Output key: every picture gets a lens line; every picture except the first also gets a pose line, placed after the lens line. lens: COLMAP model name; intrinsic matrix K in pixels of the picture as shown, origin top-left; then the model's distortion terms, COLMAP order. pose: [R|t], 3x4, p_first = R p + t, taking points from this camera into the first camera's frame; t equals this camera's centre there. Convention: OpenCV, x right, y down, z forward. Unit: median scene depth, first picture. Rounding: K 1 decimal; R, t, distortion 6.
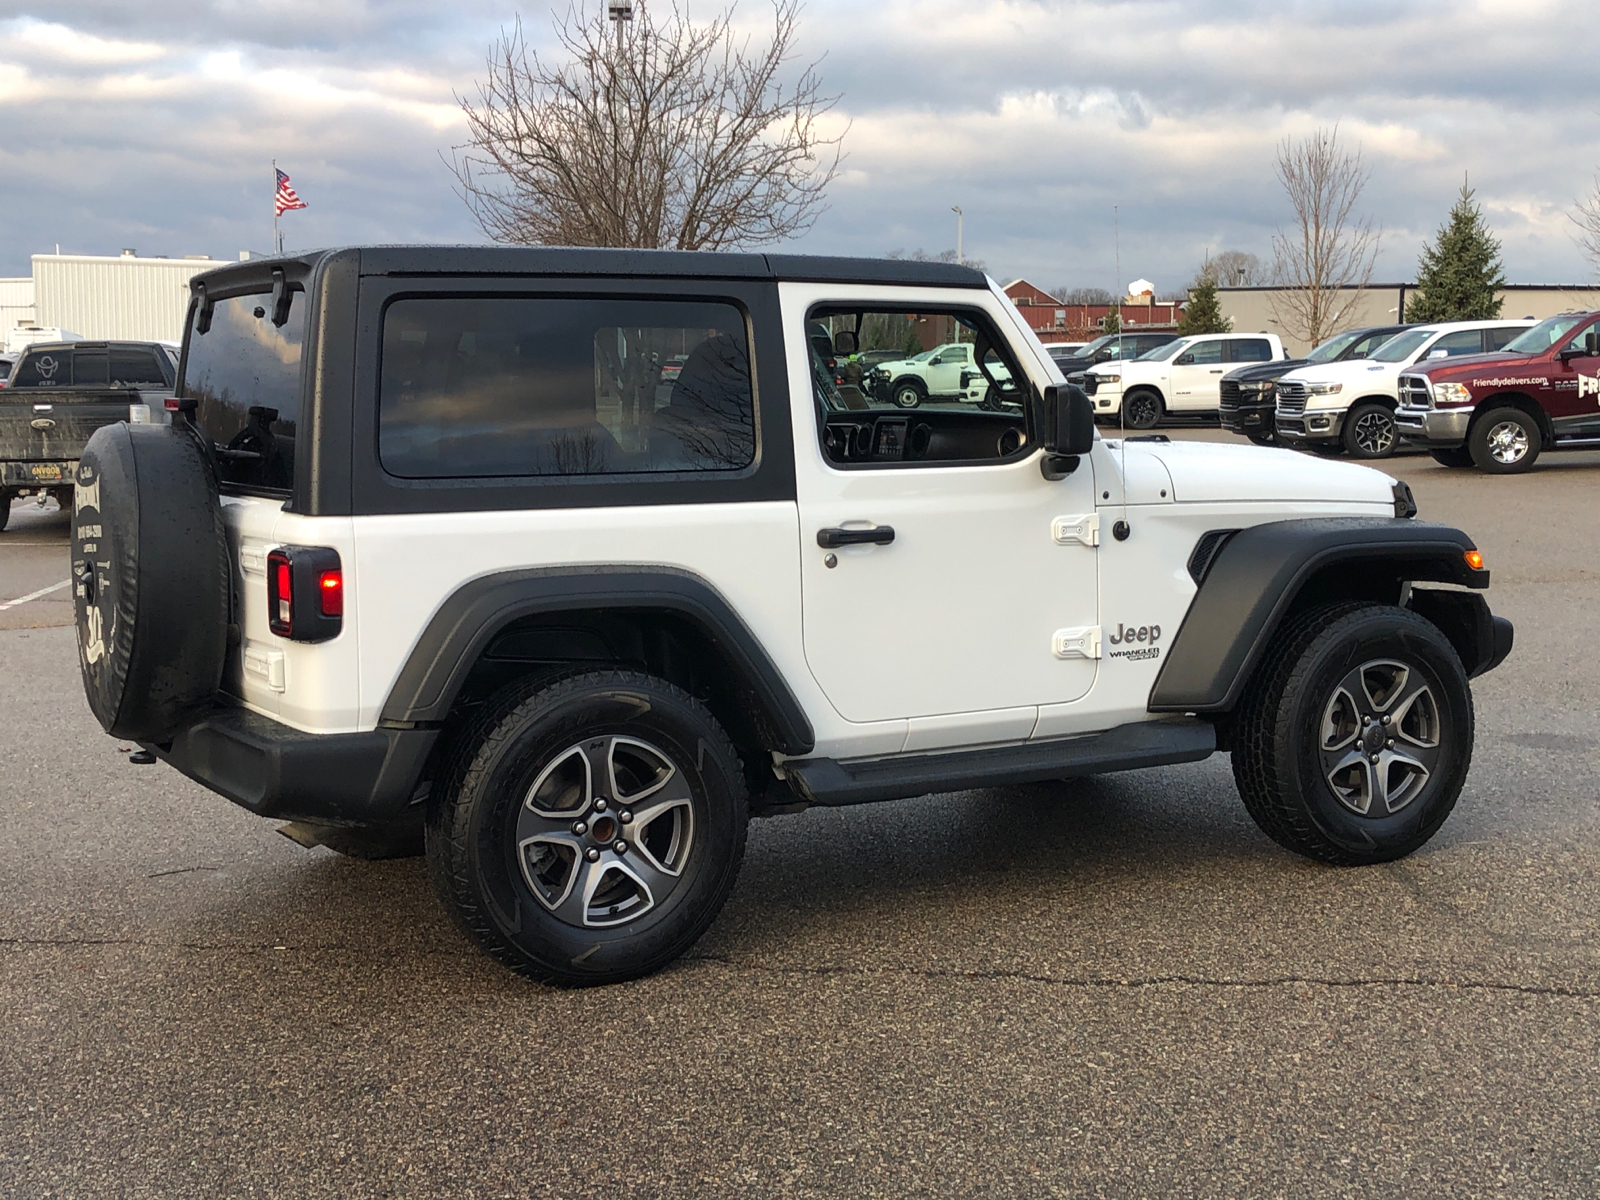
lens RADIAL K [[2173.4, 0, 810.9], [0, 2173.4, 602.8], [0, 0, 1]] dist [0.052399, 0.000000]
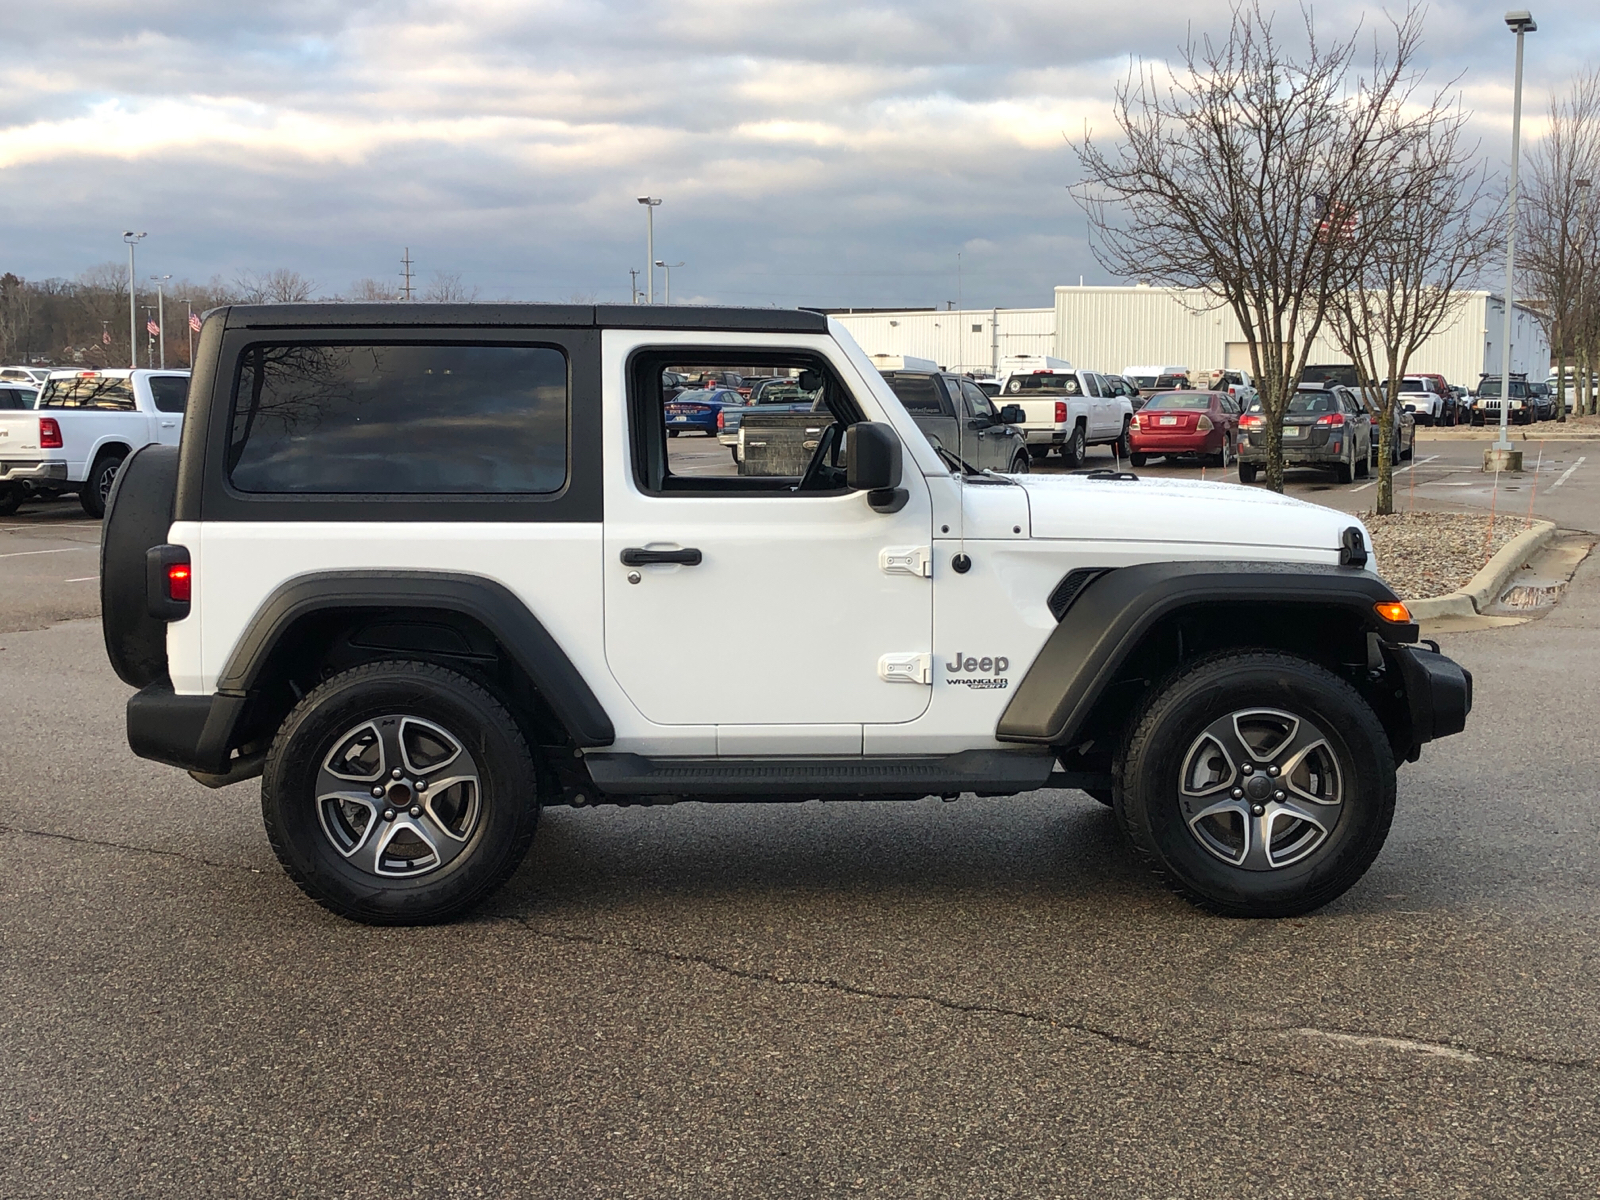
lens RADIAL K [[2173.4, 0, 802.3], [0, 2173.4, 603.3], [0, 0, 1]] dist [0.052399, 0.000000]
pose [[0.884125, 0.050283, -0.464538, 0.605122], [-0.055038, 0.998479, 0.003328, -0.014563], [0.463998, 0.022625, 0.885547, 0.047781]]
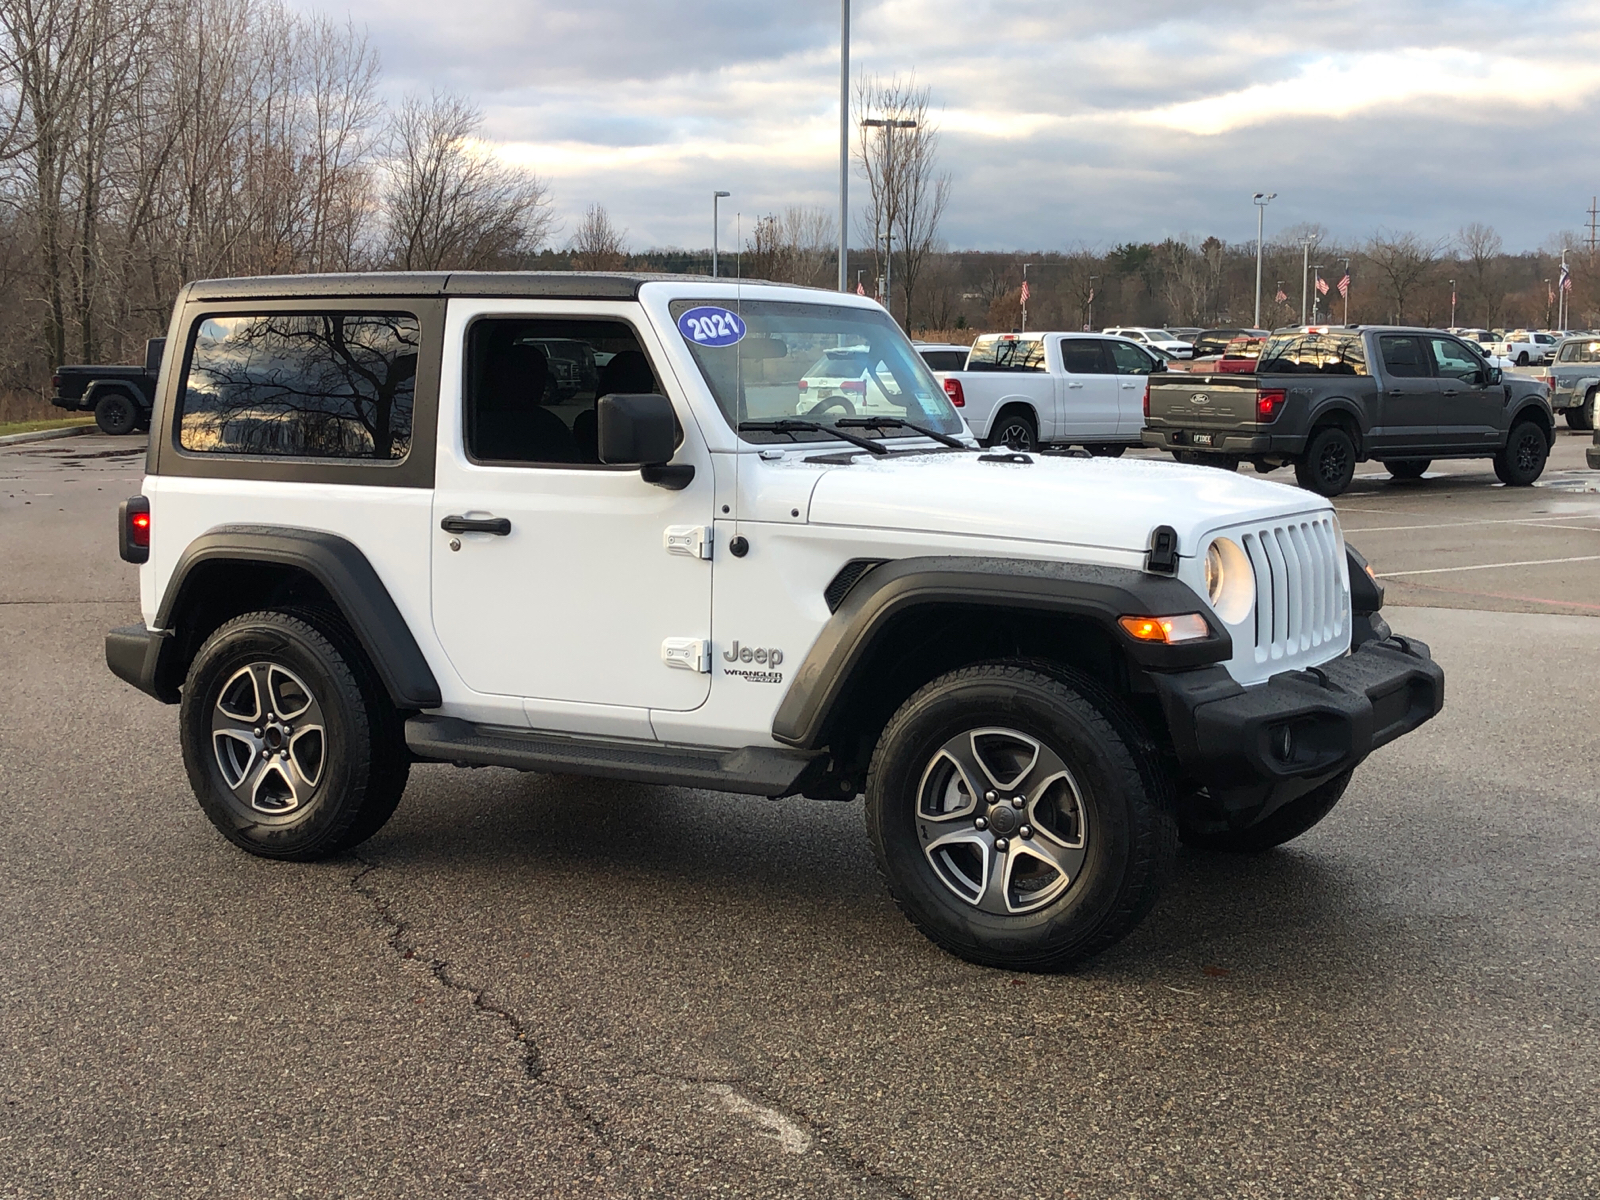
lens RADIAL K [[2173.4, 0, 835.8], [0, 2173.4, 621.5], [0, 0, 1]] dist [0.052399, 0.000000]
pose [[0.523446, 0.107703, -0.845224, 1.071691], [-0.101852, 0.992775, 0.063428, -0.071315], [0.845949, 0.052887, 0.530635, 0.565058]]
